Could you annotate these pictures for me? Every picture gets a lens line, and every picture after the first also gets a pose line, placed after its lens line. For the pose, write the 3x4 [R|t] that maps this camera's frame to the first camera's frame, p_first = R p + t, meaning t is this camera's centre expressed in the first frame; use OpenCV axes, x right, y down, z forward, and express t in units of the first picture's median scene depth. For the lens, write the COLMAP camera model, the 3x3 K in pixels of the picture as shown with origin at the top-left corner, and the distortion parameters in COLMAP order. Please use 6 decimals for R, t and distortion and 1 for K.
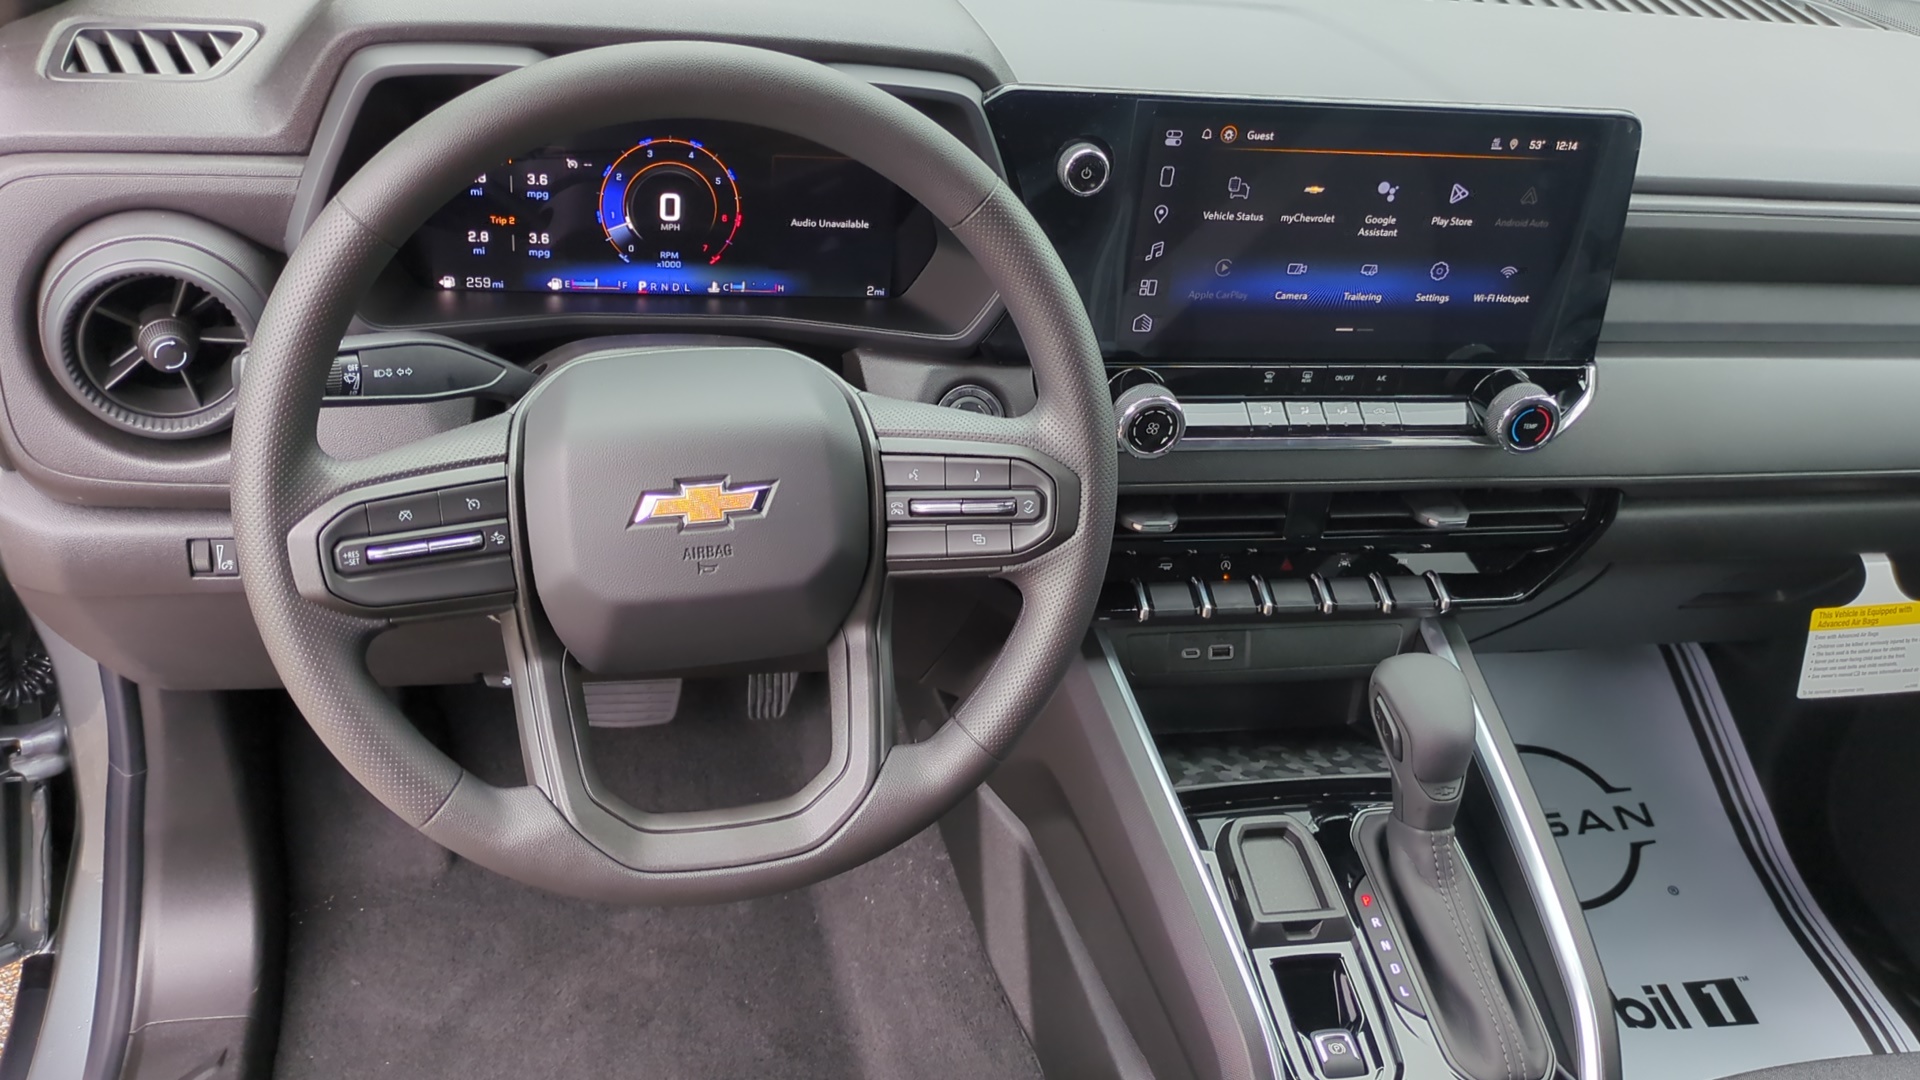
lens RADIAL K [[1613.2, 0, 960.0], [0, 1613.2, 540.0], [0, 0, 1]] dist [0.051718, -0.074022]
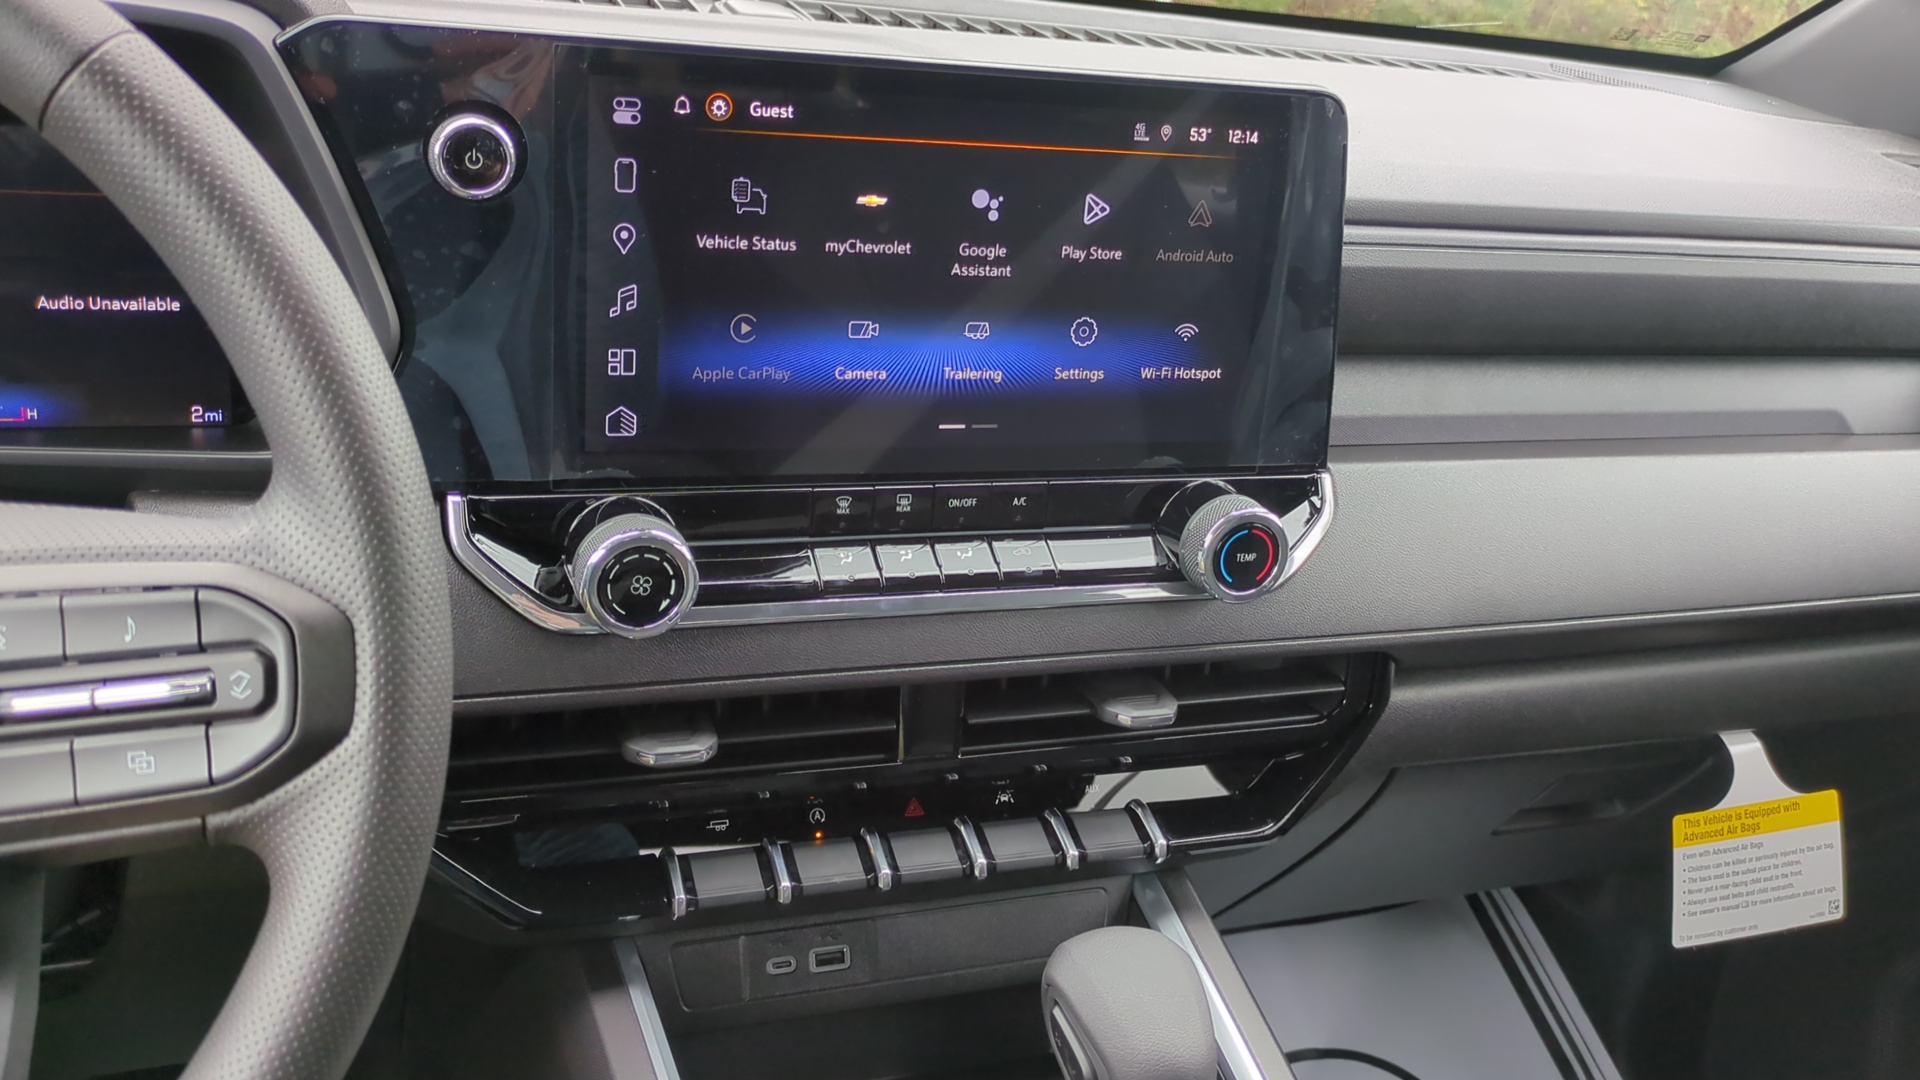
lens RADIAL K [[1613.2, 0, 960.0], [0, 1613.2, 540.0], [0, 0, 1]] dist [0.051718, -0.074022]
pose [[0.988698, -0.062159, 0.136430, 0.150066], [0.087783, 0.977715, -0.190702, 0.038278], [-0.121536, 0.200523, 0.972121, 0.381529]]
